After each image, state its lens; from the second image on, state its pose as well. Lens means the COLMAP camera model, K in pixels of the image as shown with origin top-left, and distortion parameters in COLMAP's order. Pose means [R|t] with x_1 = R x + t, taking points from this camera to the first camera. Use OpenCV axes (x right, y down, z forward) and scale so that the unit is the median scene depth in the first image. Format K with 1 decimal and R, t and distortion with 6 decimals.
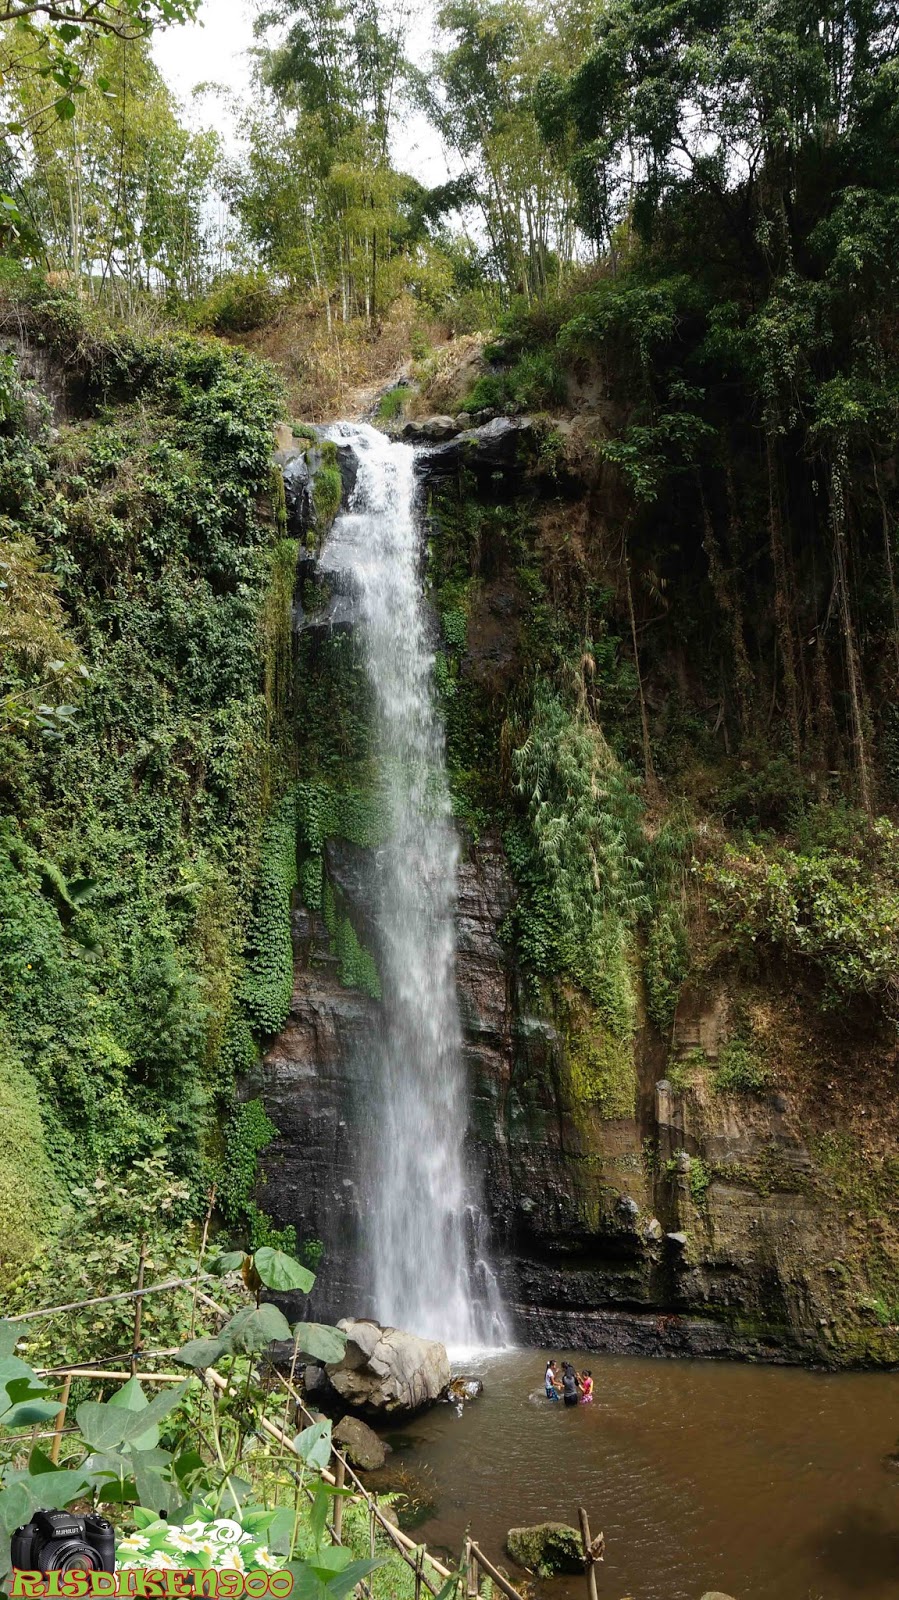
lens RADIAL K [[1256.8, 0, 449.5], [0, 1256.8, 800.0], [0, 0, 1]] dist [-0.011662, -0.001132]
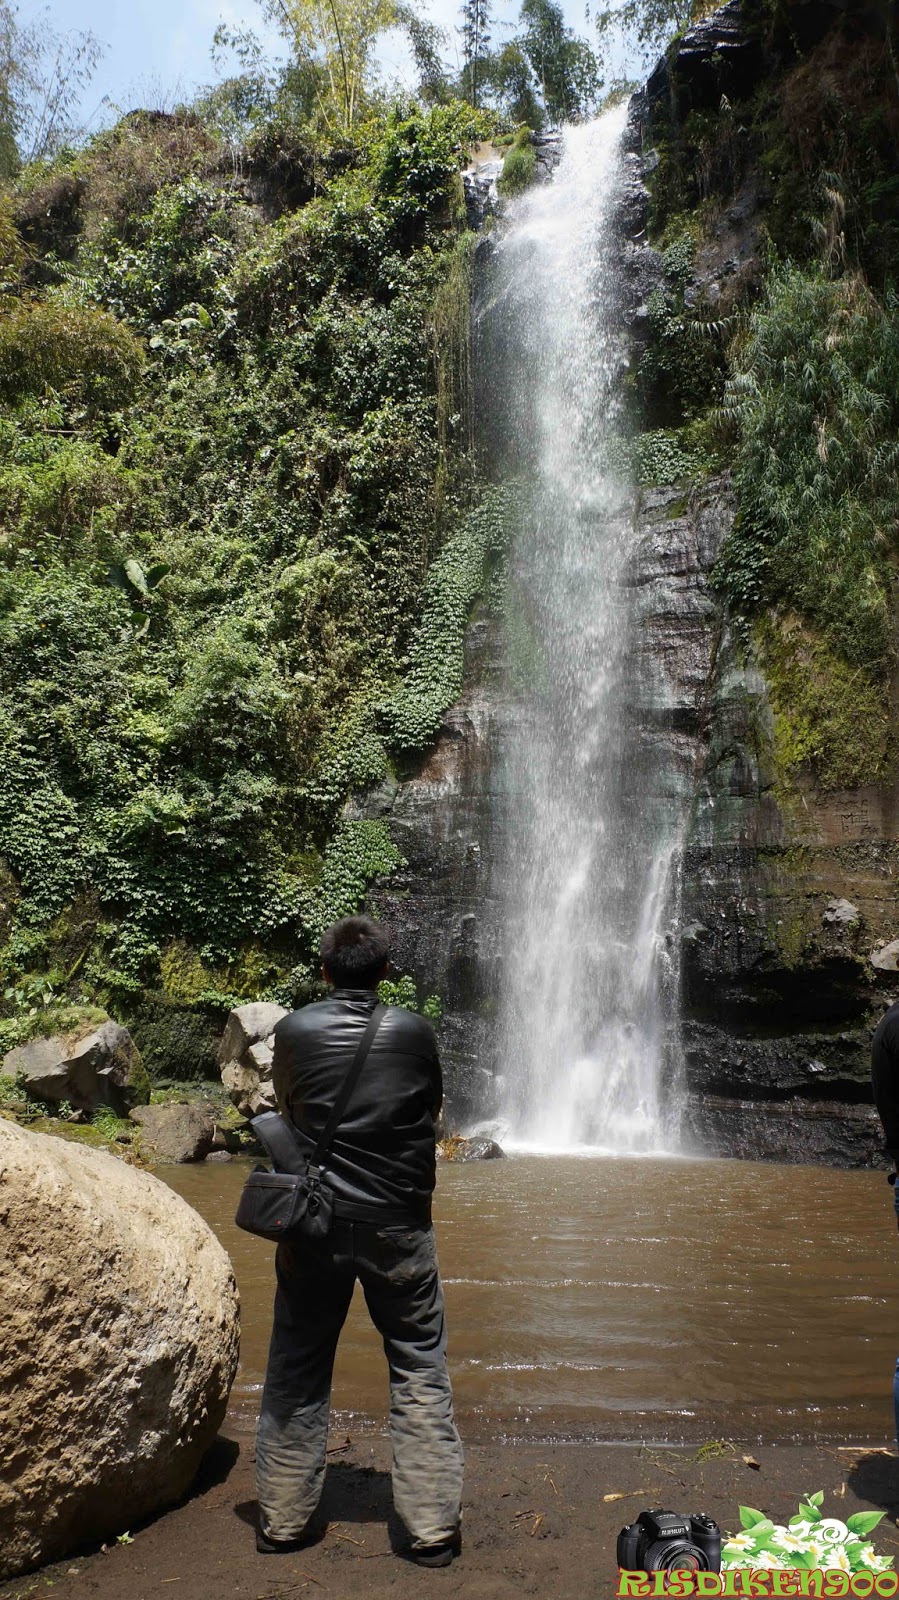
lens RADIAL K [[1087.3, 0, 449.5], [0, 1087.3, 800.0], [0, 0, 1]] dist [-0.047038, 0.042665]
pose [[0.742268, -0.145846, -0.654039, 0.325915], [0.047462, 0.985019, -0.165787, 0.336200], [0.668420, 0.092016, 0.738070, 0.513630]]
